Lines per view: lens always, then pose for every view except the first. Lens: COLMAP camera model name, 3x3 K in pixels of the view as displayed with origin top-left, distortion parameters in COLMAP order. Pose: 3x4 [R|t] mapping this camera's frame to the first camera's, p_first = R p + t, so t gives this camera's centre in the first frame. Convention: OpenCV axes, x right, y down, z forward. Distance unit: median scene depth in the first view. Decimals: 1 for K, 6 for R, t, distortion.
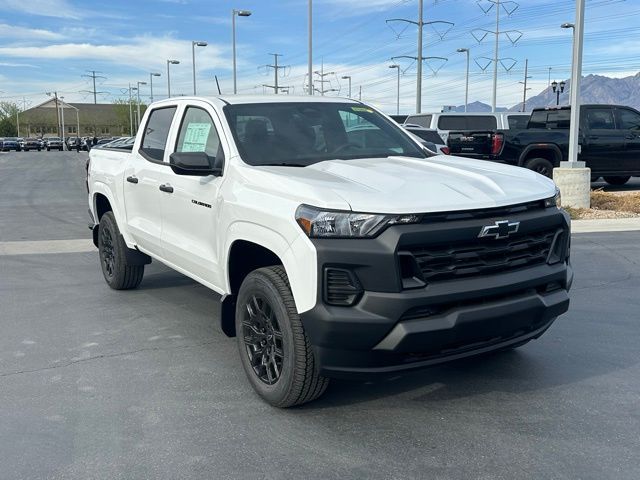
lens RADIAL K [[659.6, 0, 315.9], [0, 659.6, 240.0], [0, 0, 1]] dist [0.185230, -0.400704]
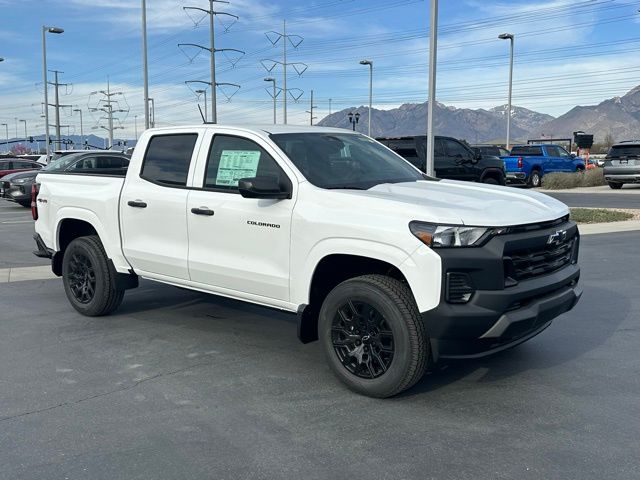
lens RADIAL K [[659.6, 0, 315.9], [0, 659.6, 240.0], [0, 0, 1]] dist [0.185230, -0.400704]
pose [[0.952225, -0.029902, 0.303930, -0.498861], [0.040456, 0.998775, -0.028488, 0.006692], [-0.302706, 0.039423, 0.952268, -0.074026]]
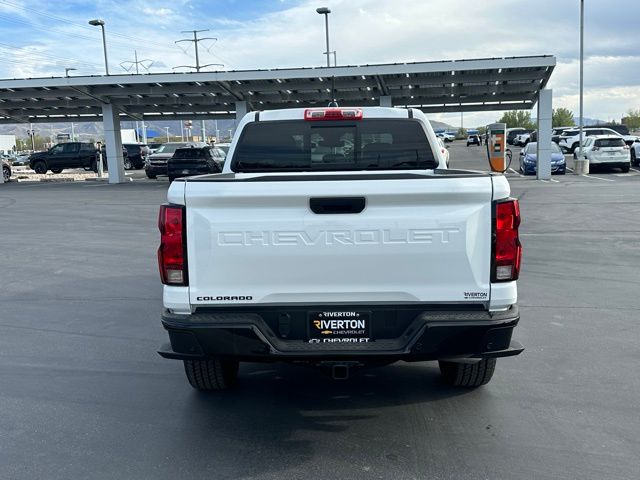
lens RADIAL K [[659.6, 0, 315.9], [0, 659.6, 240.0], [0, 0, 1]] dist [0.185230, -0.400704]
pose [[-0.848327, -0.026720, 0.528798, -0.914014], [0.126629, 0.959504, 0.251629, -0.434719], [-0.514108, 0.280425, -0.810589, 2.821271]]
